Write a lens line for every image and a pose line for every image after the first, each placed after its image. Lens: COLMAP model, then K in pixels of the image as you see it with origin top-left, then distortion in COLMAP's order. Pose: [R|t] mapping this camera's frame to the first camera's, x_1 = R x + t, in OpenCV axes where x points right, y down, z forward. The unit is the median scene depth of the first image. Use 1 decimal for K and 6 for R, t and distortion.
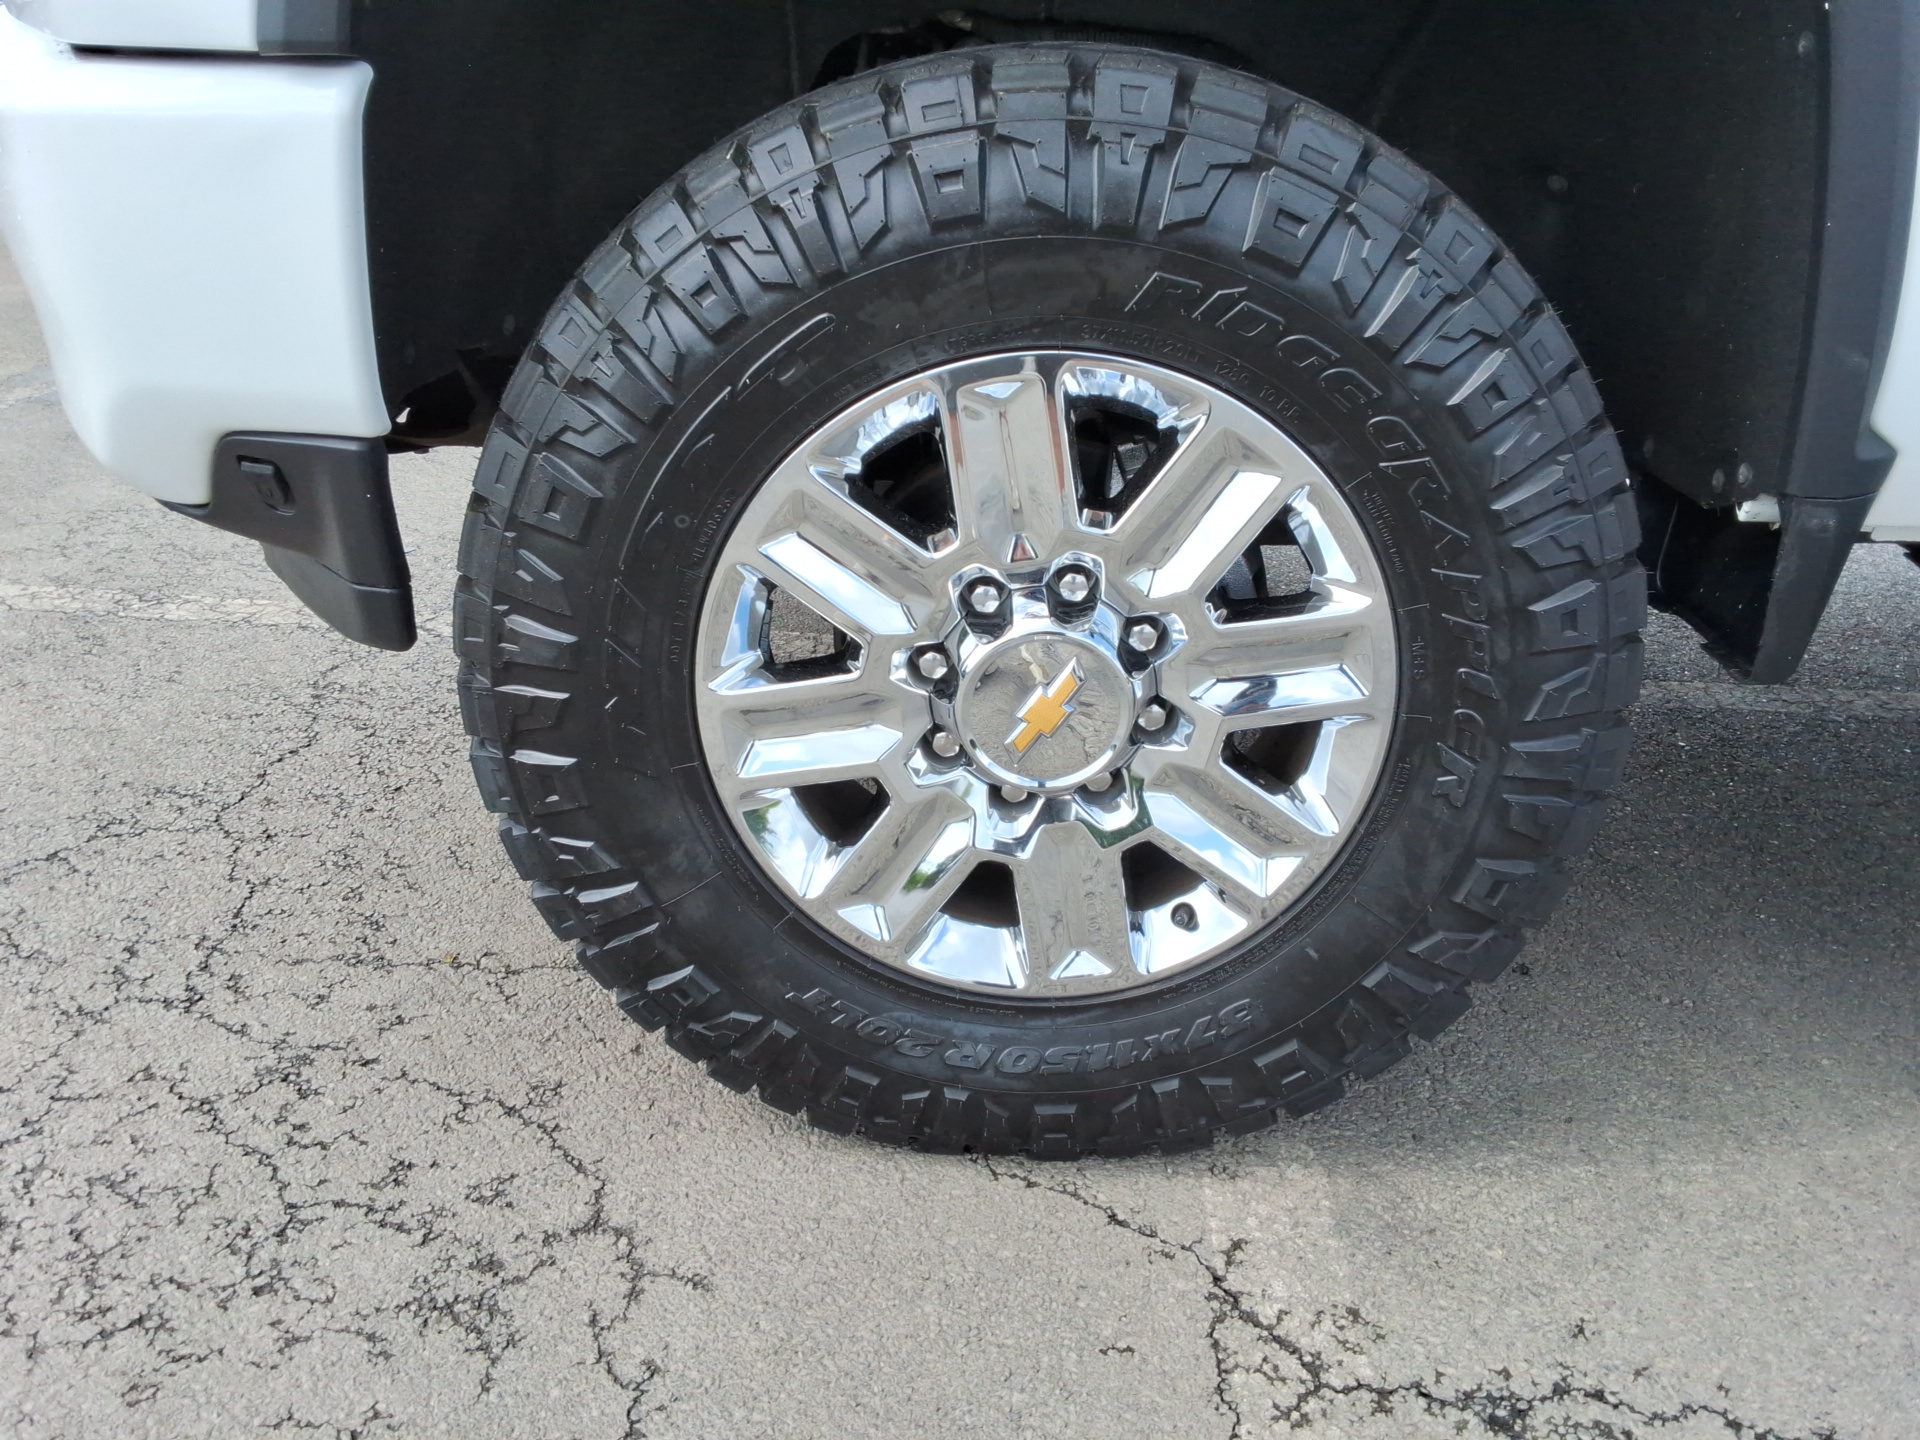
lens RADIAL K [[1539.6, 0, 967.3], [0, 1539.6, 729.1], [0, 0, 1]] dist [0.100750, -0.151919]
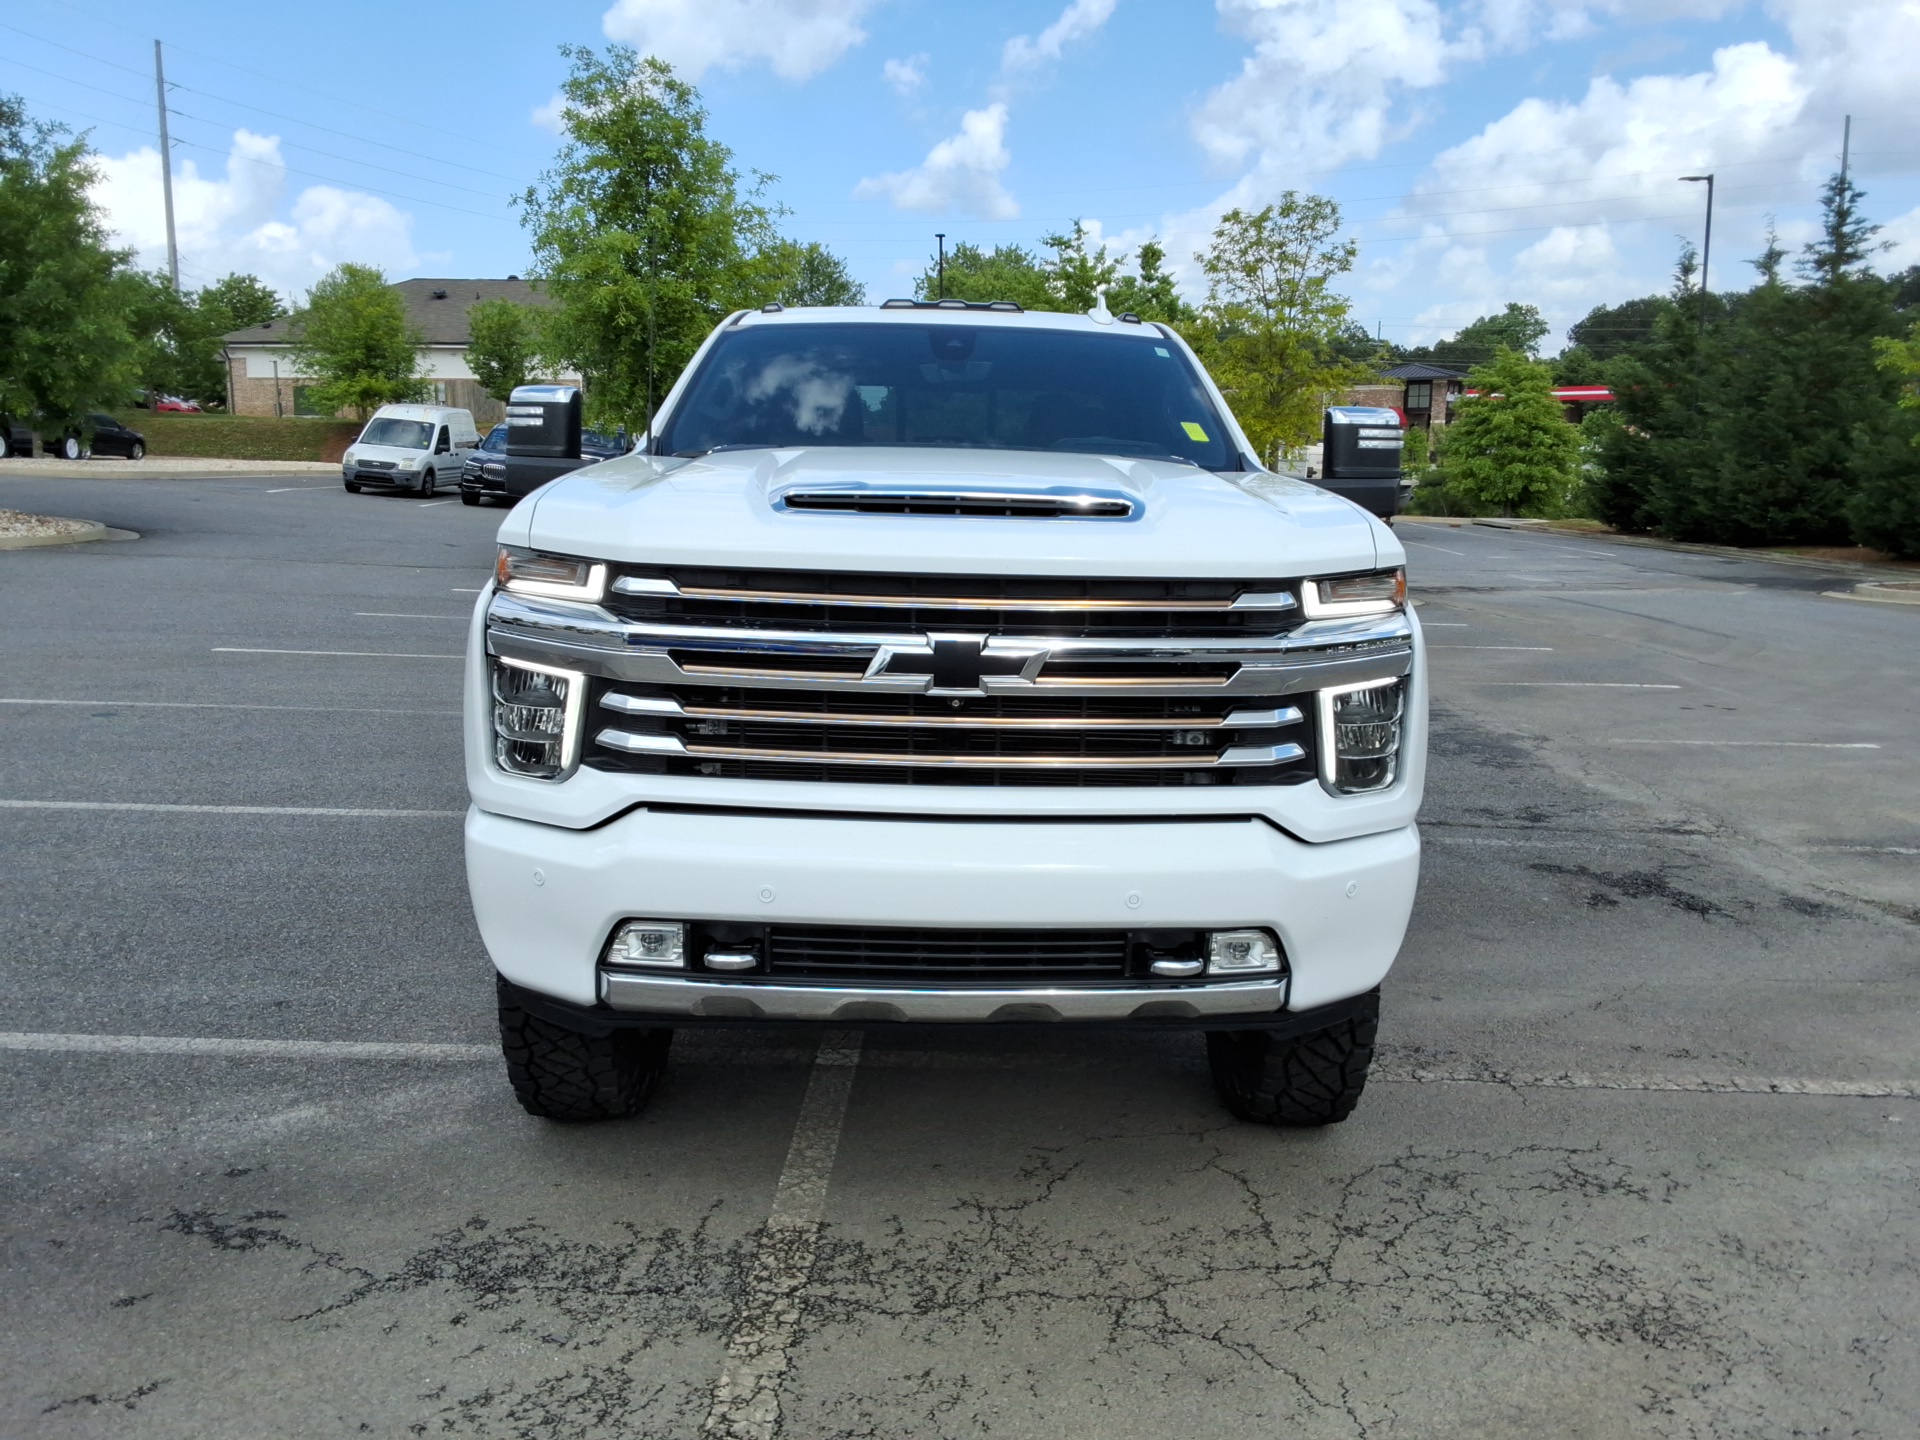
lens RADIAL K [[1539.6, 0, 970.0], [0, 1539.6, 696.9], [0, 0, 1]] dist [0.100750, -0.151919]
pose [[-0.029459, -0.190649, 0.981216, -2.955945], [0.378555, 0.906393, 0.187476, -1.333932], [-0.925110, 0.376967, 0.045469, 1.321853]]
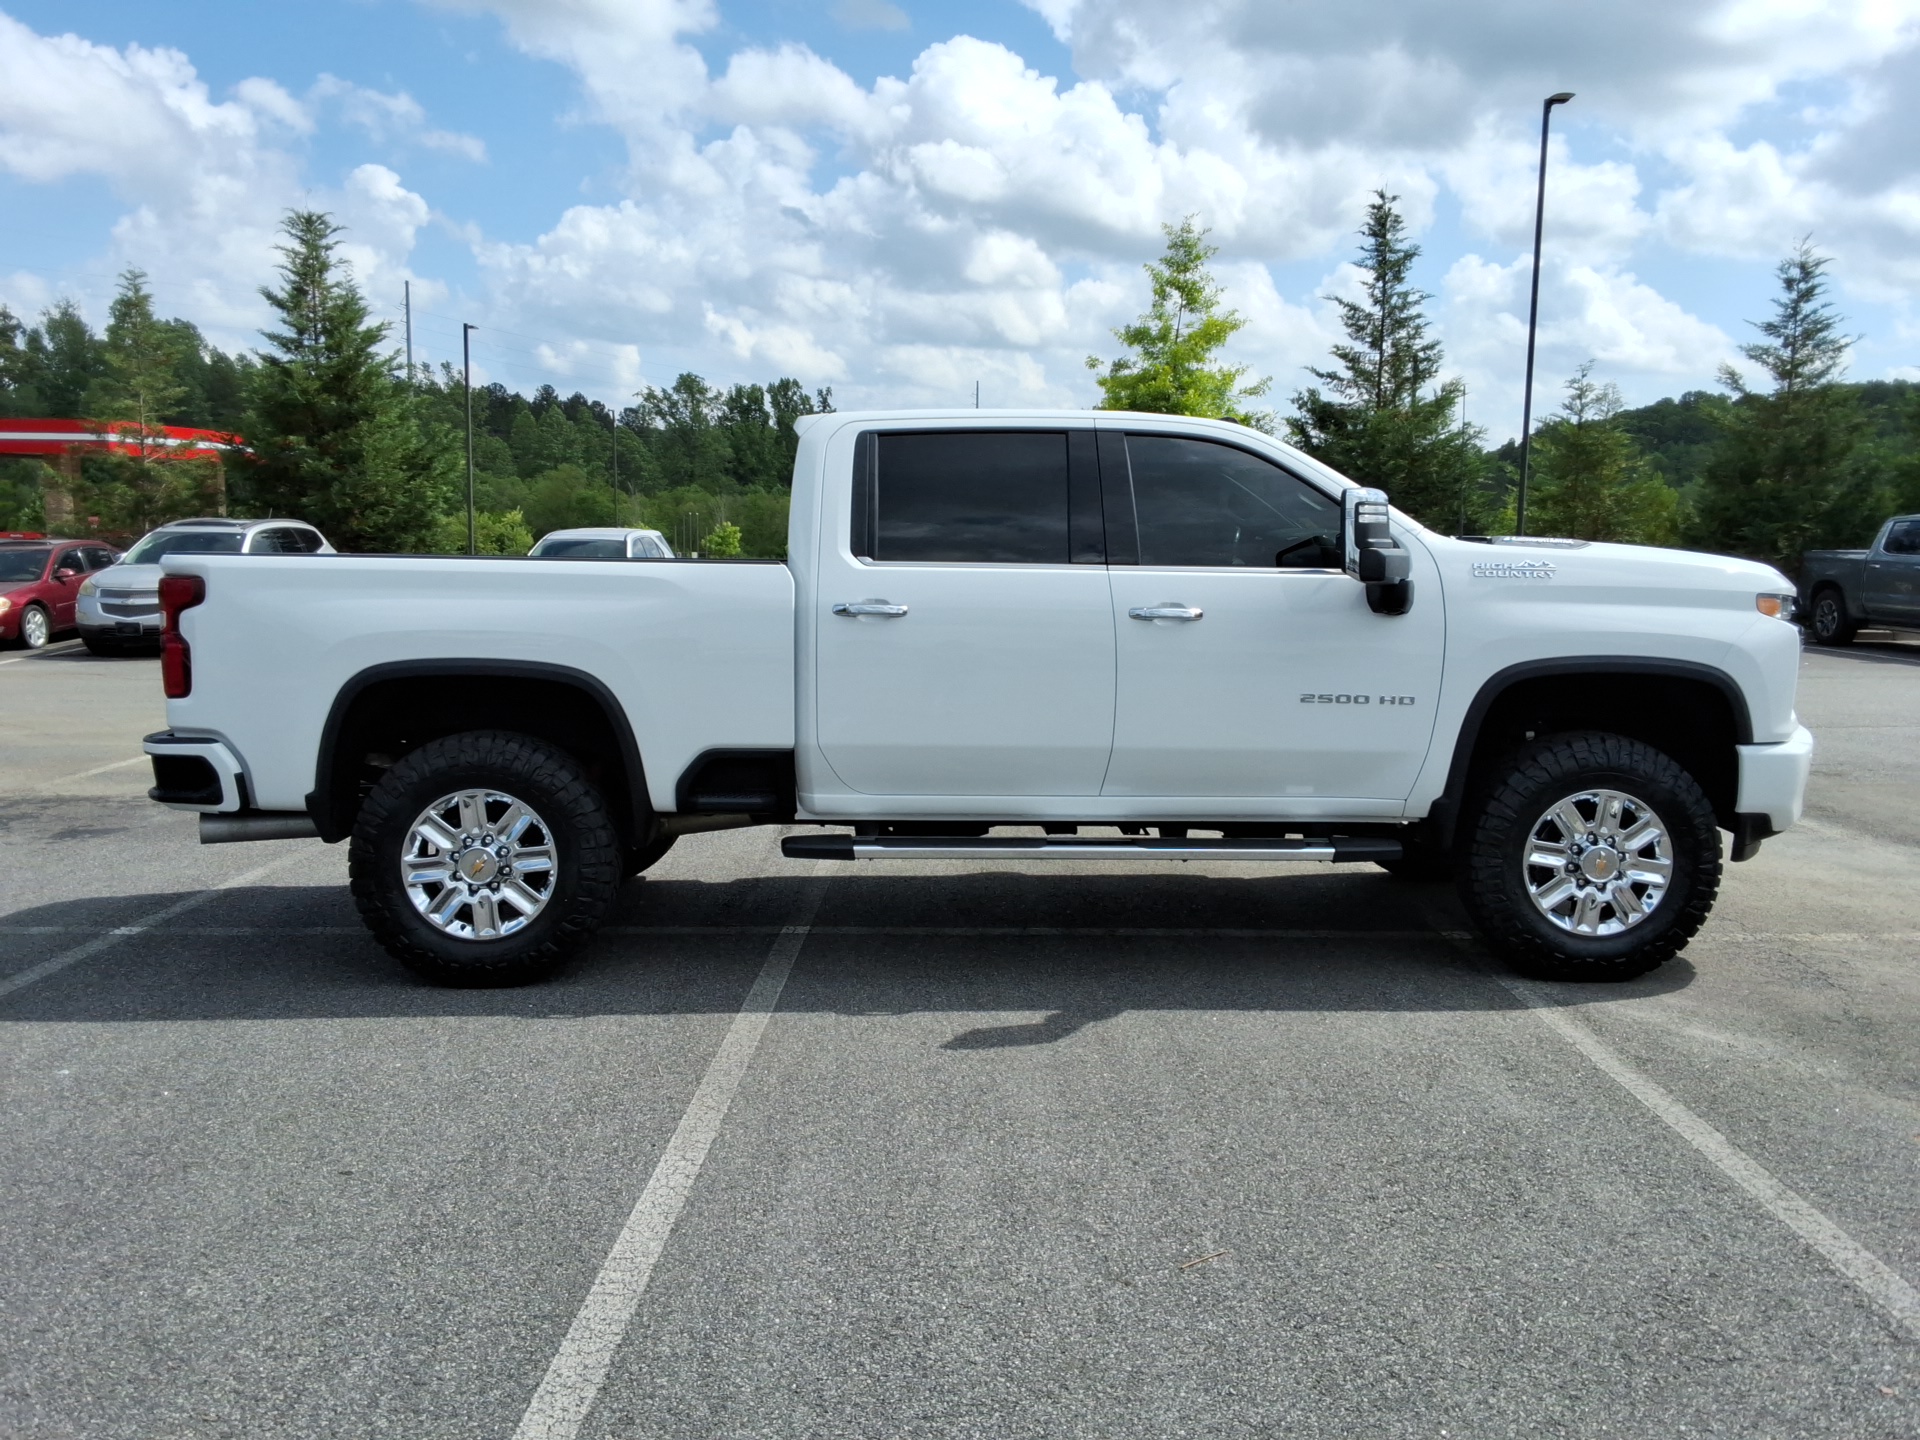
lens RADIAL K [[1539.6, 0, 989.5], [0, 1539.6, 701.4], [0, 0, 1]] dist [0.100750, -0.151919]
pose [[-0.997961, -0.044257, -0.045998, 2.103662], [-0.061060, 0.871931, 0.485806, -3.212154], [0.018606, 0.487624, -0.872855, 6.203605]]
